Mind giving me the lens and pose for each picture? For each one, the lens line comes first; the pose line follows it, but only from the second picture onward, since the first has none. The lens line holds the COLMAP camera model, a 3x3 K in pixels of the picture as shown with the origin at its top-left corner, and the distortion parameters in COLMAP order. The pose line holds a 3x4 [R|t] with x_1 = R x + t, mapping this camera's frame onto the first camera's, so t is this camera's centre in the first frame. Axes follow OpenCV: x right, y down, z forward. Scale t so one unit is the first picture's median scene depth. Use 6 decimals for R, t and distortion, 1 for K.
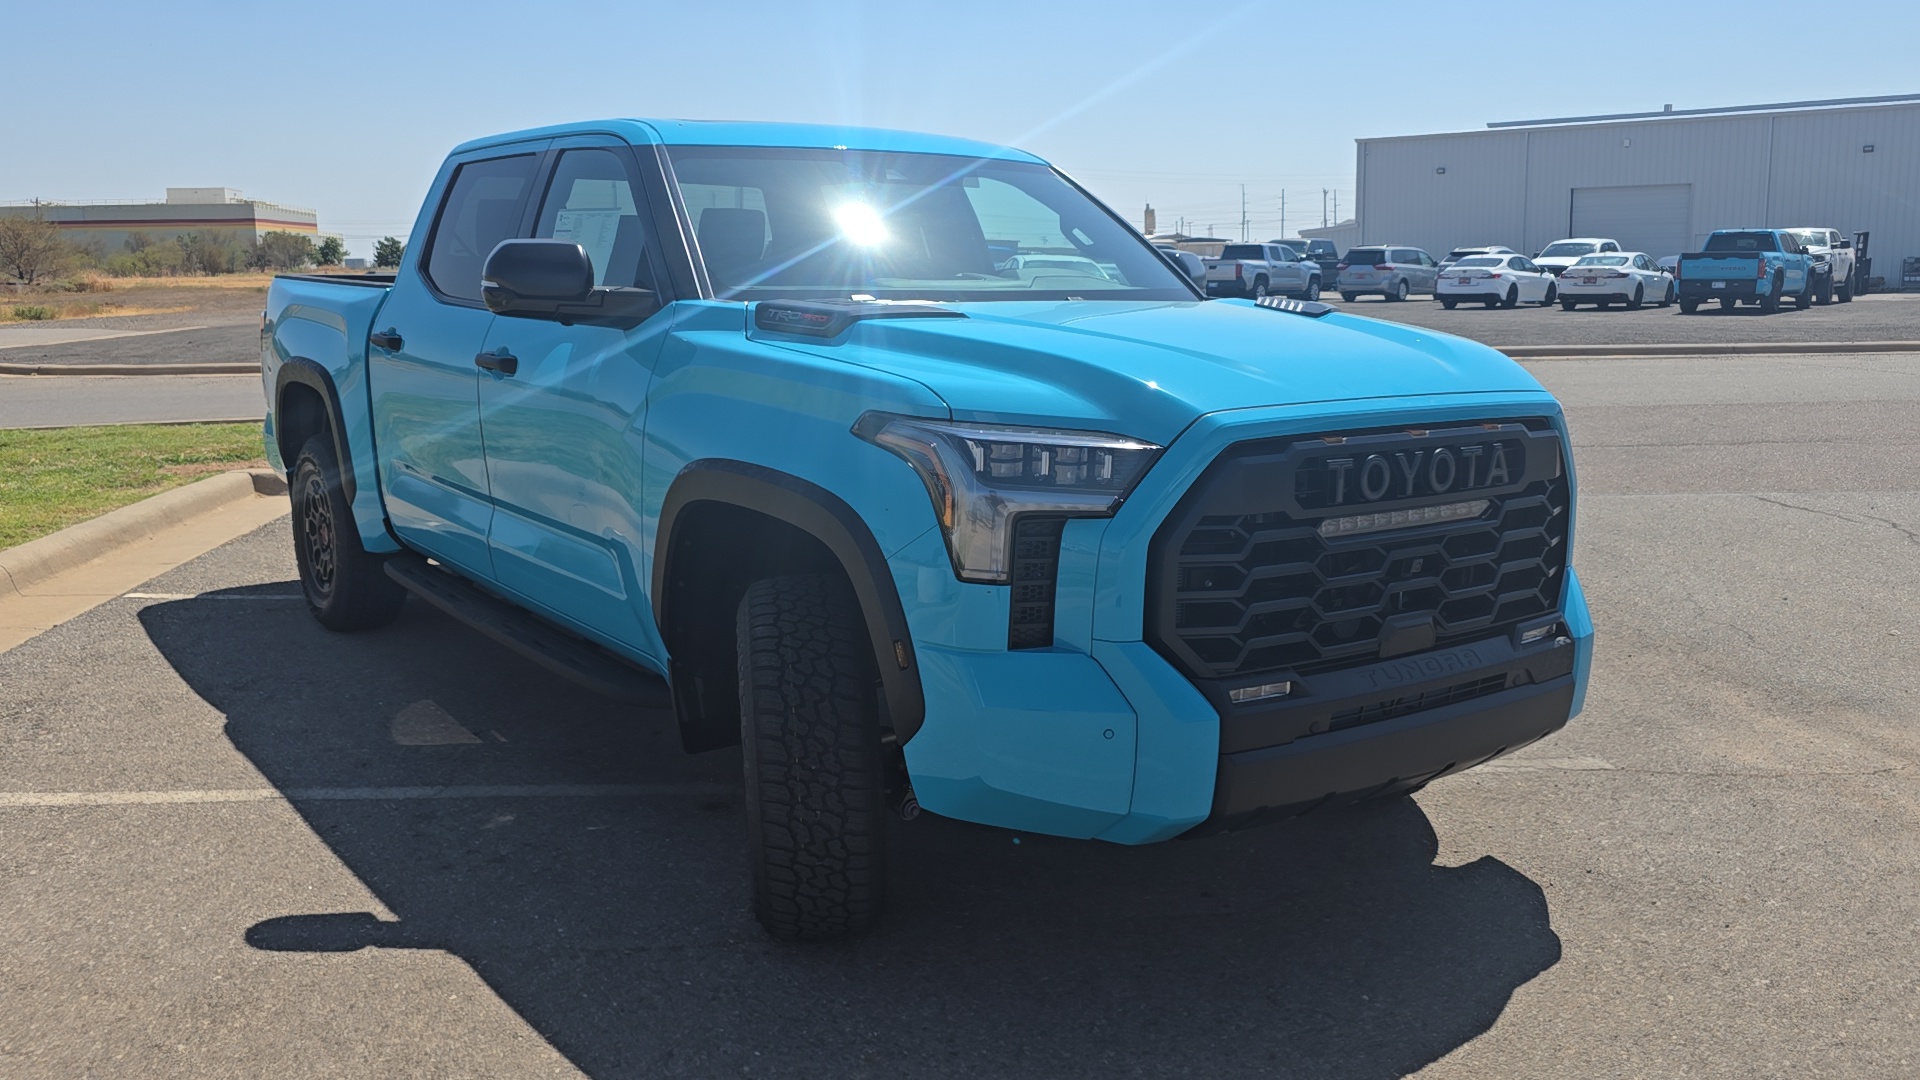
lens RADIAL K [[1598.3, 0, 926.9], [0, 1598.3, 576.5], [0, 0, 1]] dist [0.005369, -0.010694]
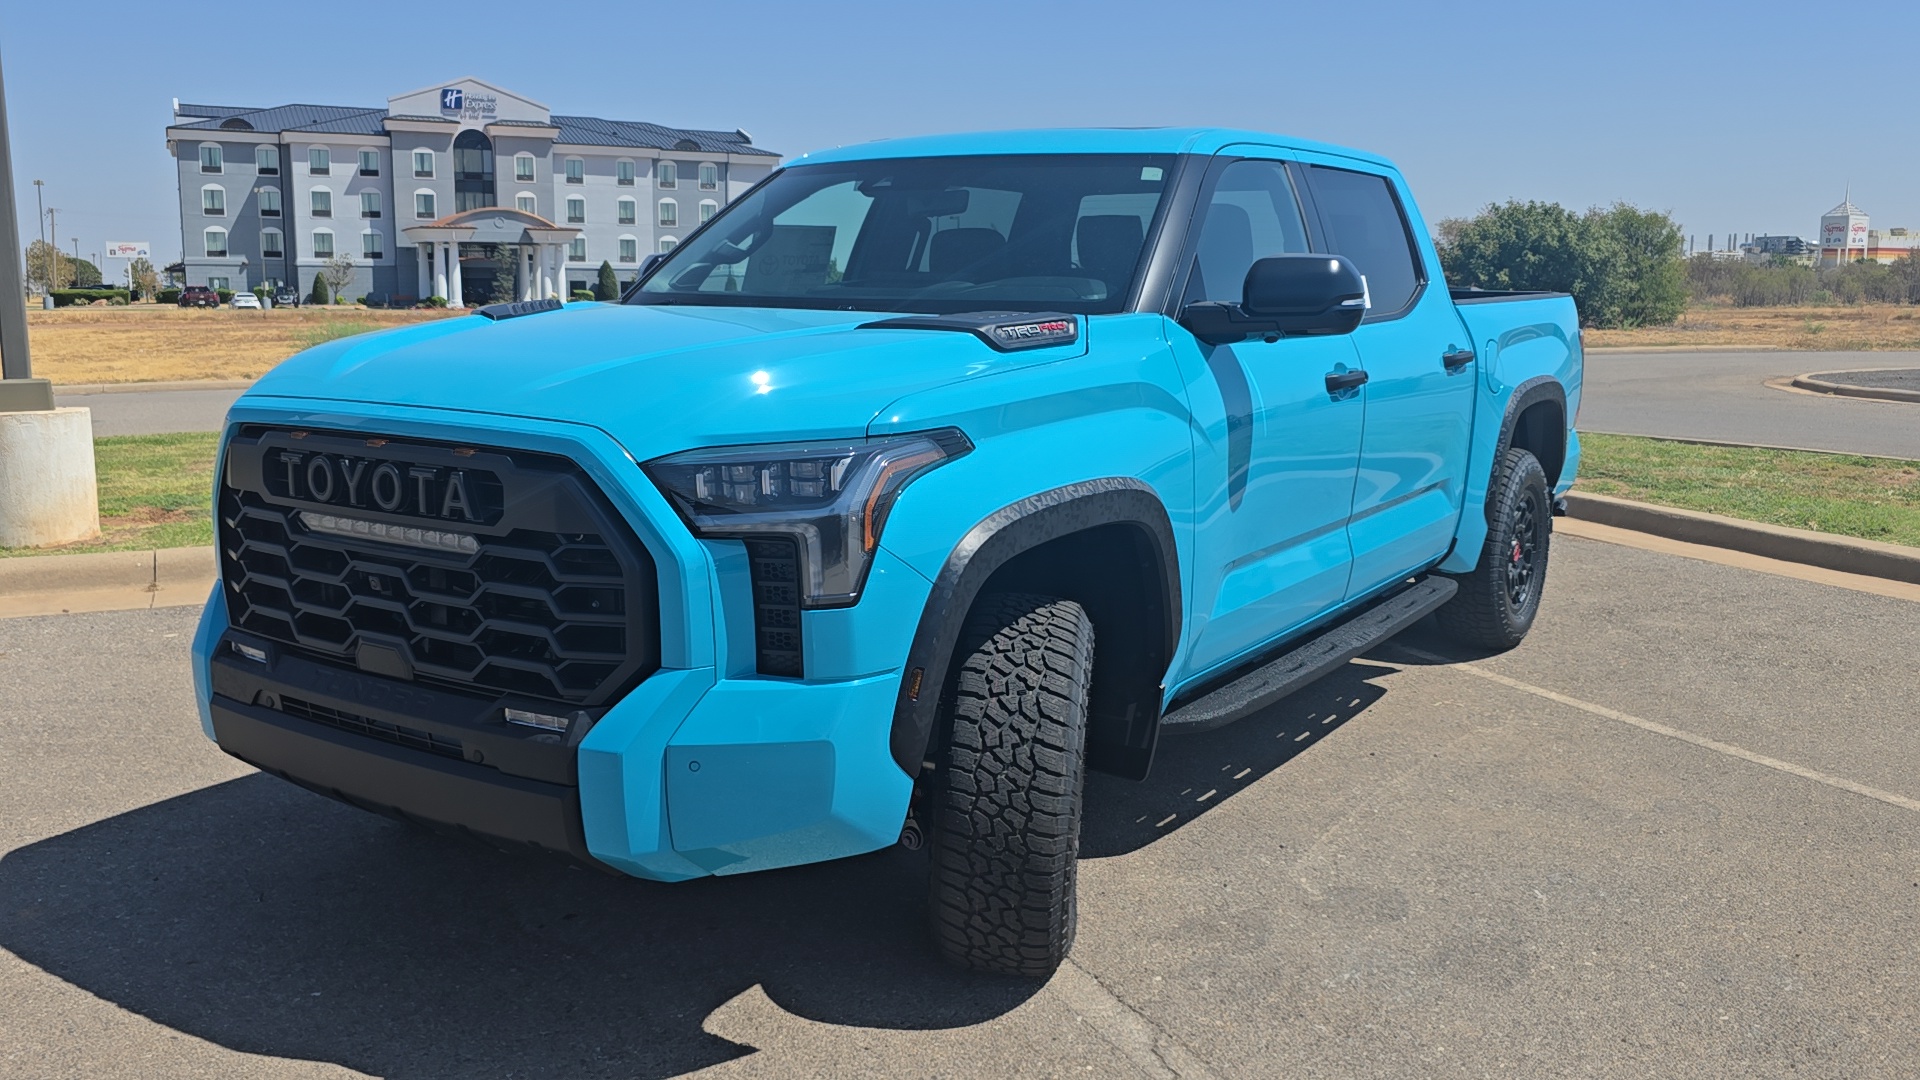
lens RADIAL K [[1598.3, 0, 953.4], [0, 1598.3, 545.6], [0, 0, 1]] dist [0.005369, -0.010694]
pose [[0.358310, 0.160027, -0.919785, 1.124835], [-0.190391, 0.977021, 0.095817, -0.159981], [0.913983, 0.140787, 0.380544, 0.827138]]
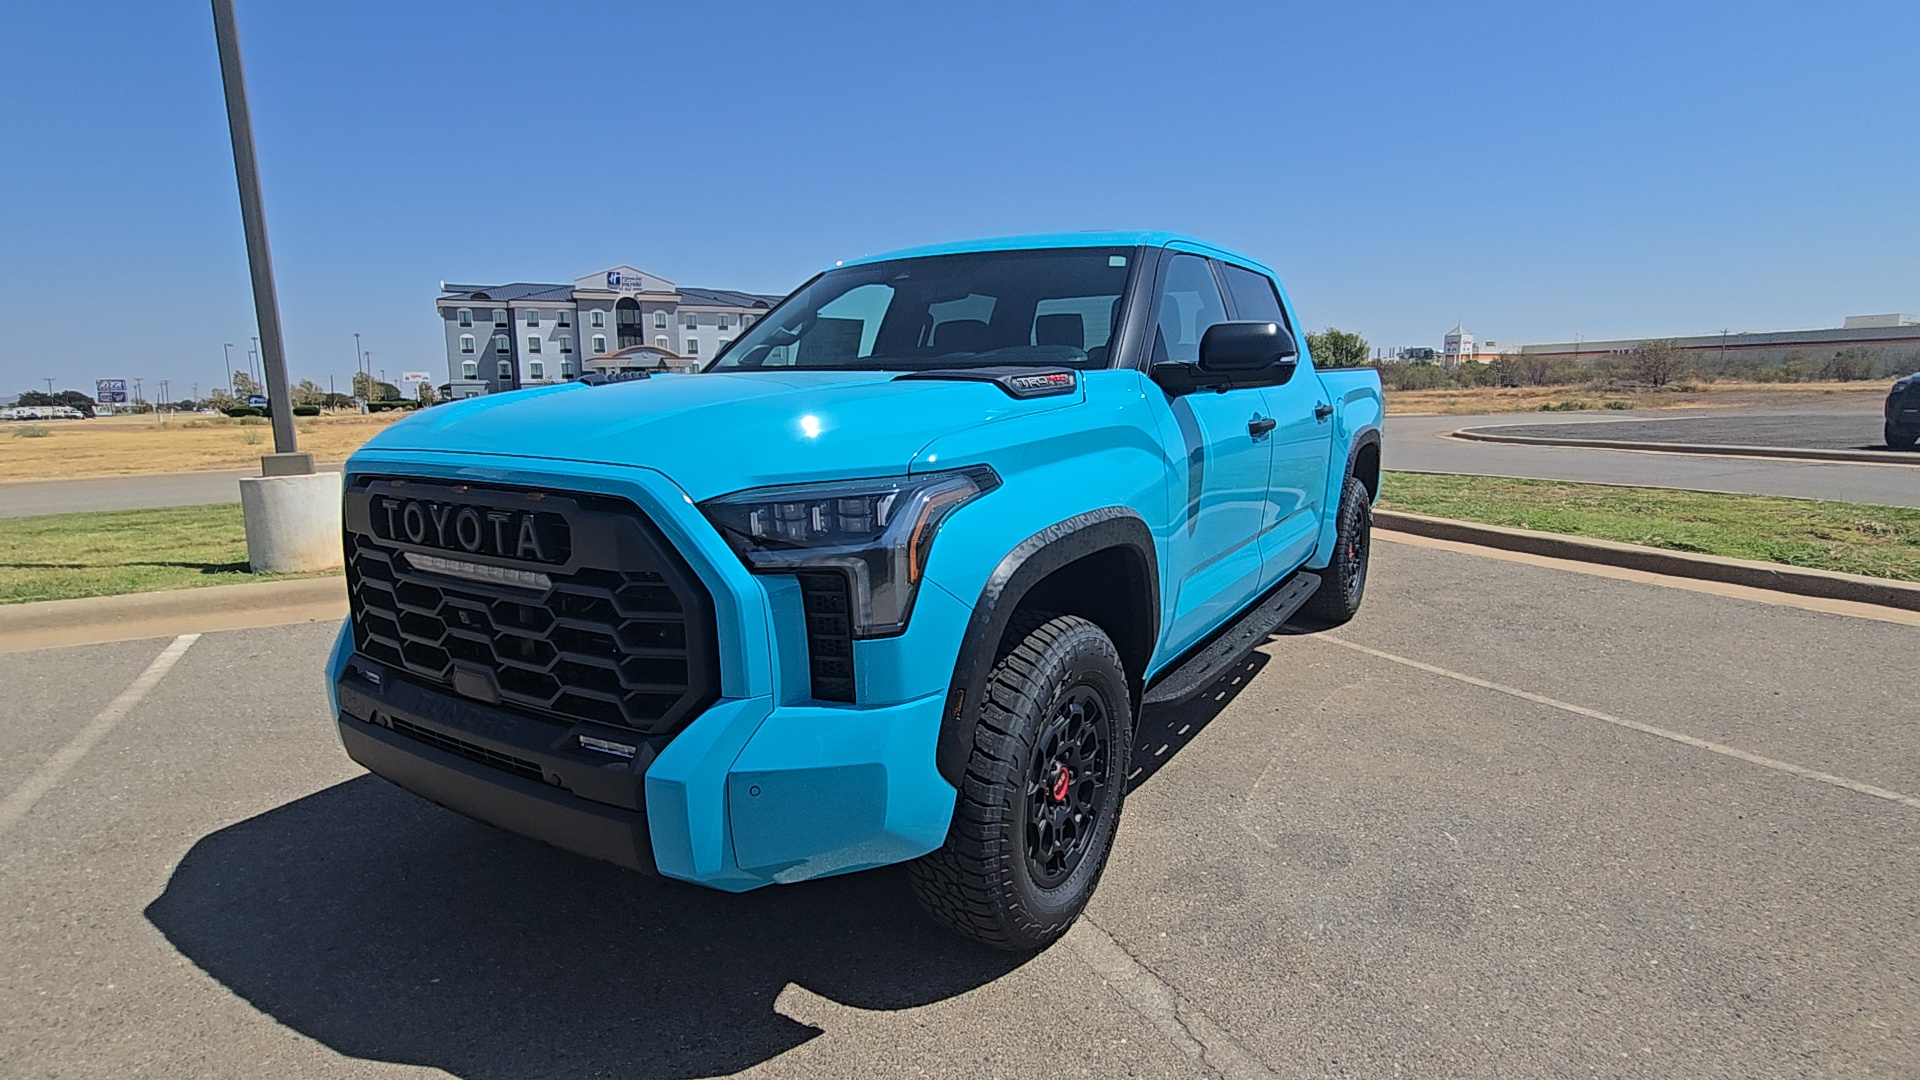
lens RADIAL K [[966.5, 0, 944.5], [0, 966.5, 573.1], [0, 0, 1]] dist [0.000313, -0.000100]
pose [[0.377600, 0.177228, -0.908850, 0.863938], [-0.169946, 0.978104, 0.120125, -0.142788], [0.910240, 0.109096, 0.399451, 0.897065]]
